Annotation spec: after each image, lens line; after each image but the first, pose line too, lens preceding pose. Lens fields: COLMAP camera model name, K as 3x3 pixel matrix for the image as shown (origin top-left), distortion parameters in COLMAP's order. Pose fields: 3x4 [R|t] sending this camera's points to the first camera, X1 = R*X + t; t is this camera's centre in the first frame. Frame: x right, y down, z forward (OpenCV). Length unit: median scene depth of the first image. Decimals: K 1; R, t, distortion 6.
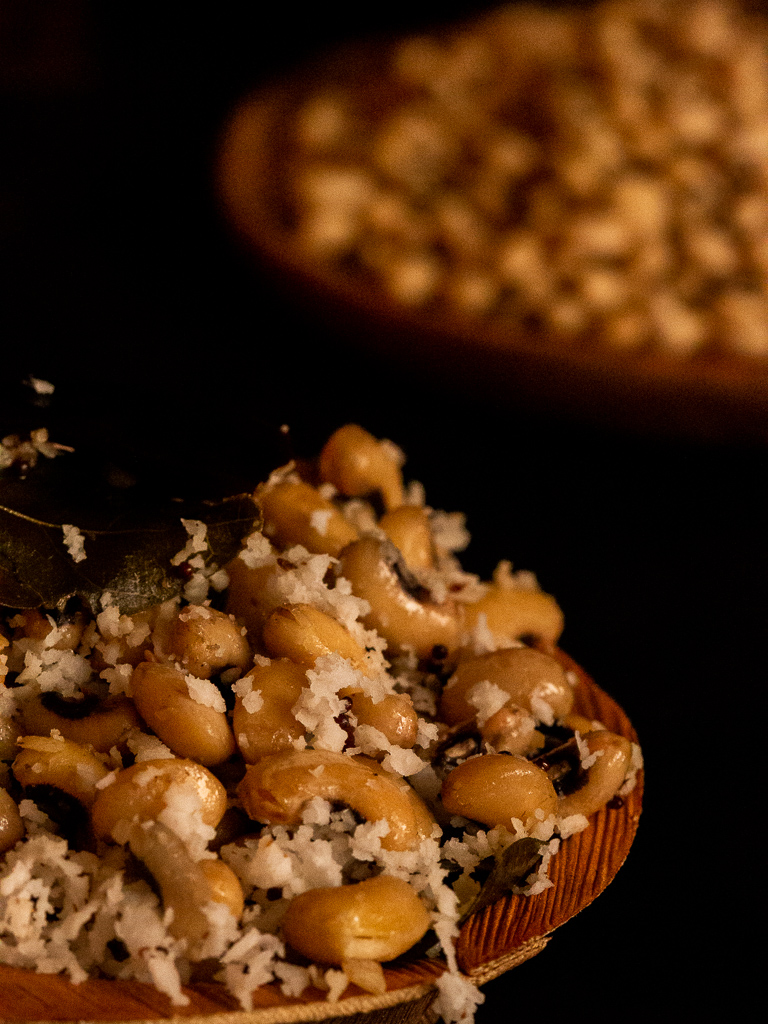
lens RADIAL K [[6084.3, 0, 384.0], [0, 6084.3, 512.0], [0, 0, 1]] dist [-0.084785, -16.055217]
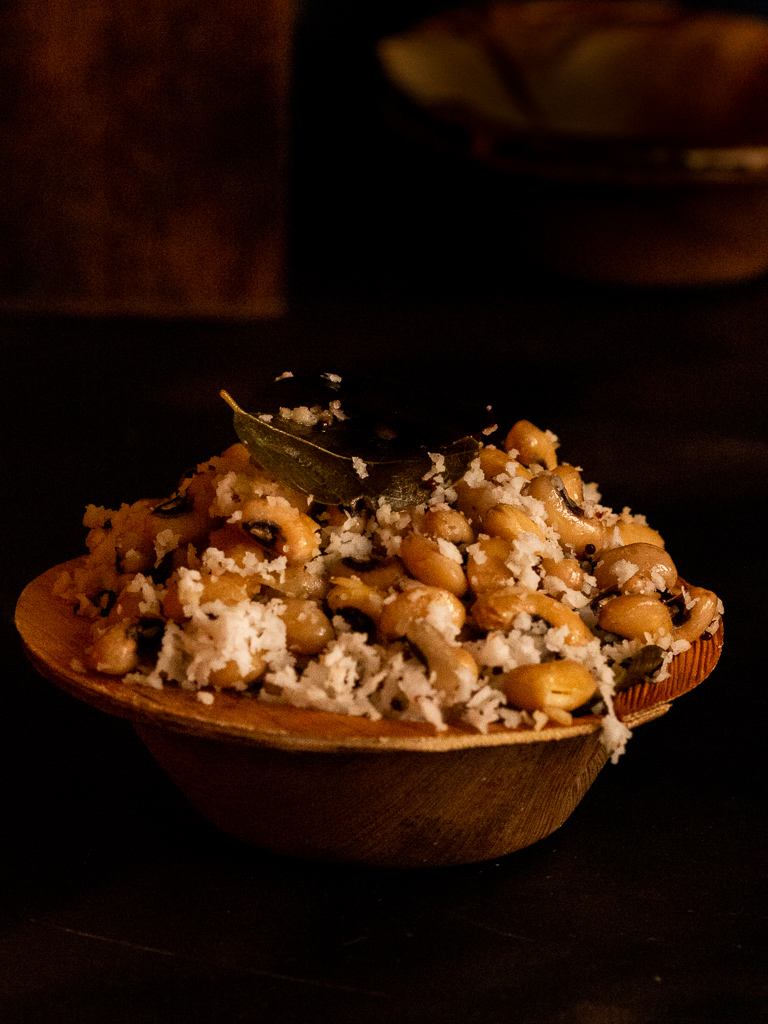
lens RADIAL K [[6084.3, 0, 384.0], [0, 6084.3, 512.0], [0, 0, 1]] dist [-0.084785, -16.055217]
pose [[0.999561, 0.005354, 0.029140, -0.092224], [-0.001611, 0.991904, -0.126978, 0.219231], [-0.029584, 0.126875, 0.991477, -0.557937]]
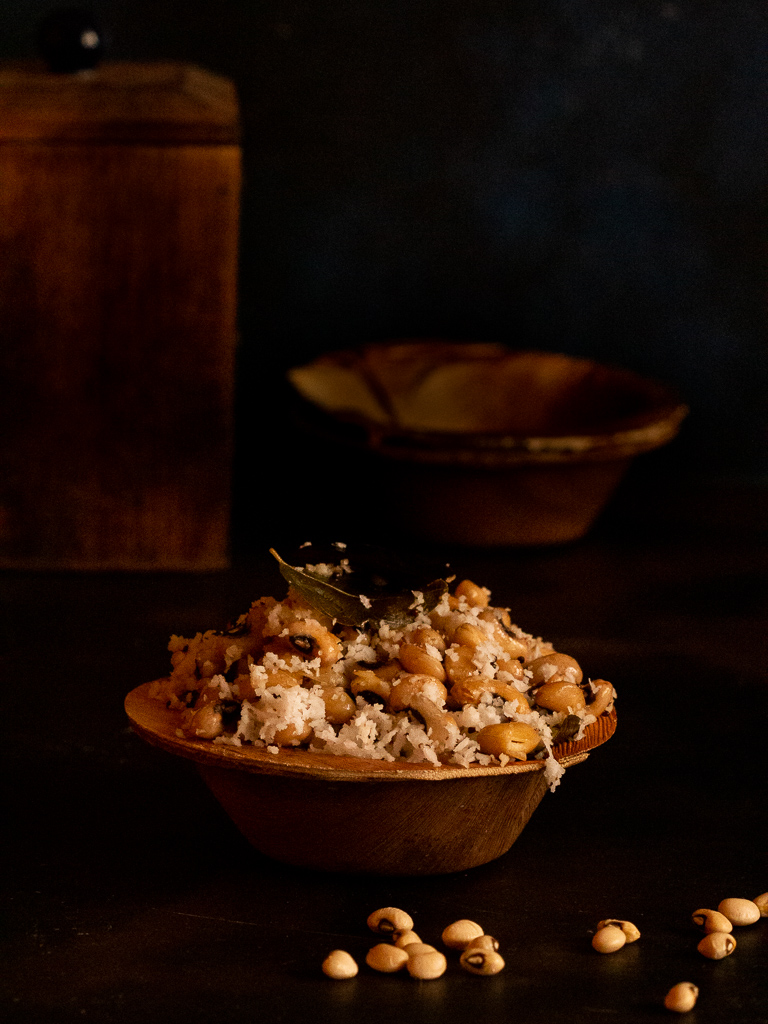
lens RADIAL K [[6084.3, 0, 384.0], [0, 6084.3, 512.0], [0, 0, 1]] dist [-0.084785, -16.055217]
pose [[0.993564, -0.002991, 0.113236, -0.306130], [0.029201, 0.972628, -0.230526, 0.504036], [-0.109447, 0.232349, 0.966455, -1.215705]]
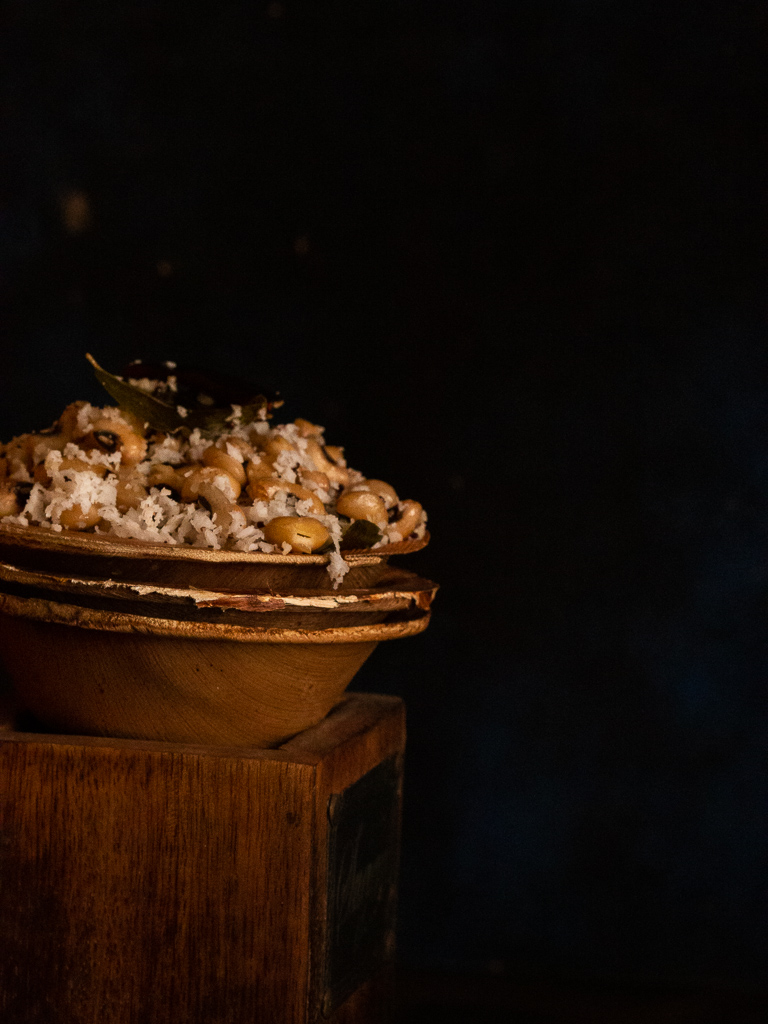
lens RADIAL K [[6084.3, 0, 384.0], [0, 6084.3, 512.0], [0, 0, 1]] dist [-0.084785, -16.055217]
pose [[0.998222, 0.059548, -0.002497, 0.032738], [-0.056492, 0.931970, -0.358106, 0.855958], [-0.018997, 0.357611, 0.933678, -1.102189]]
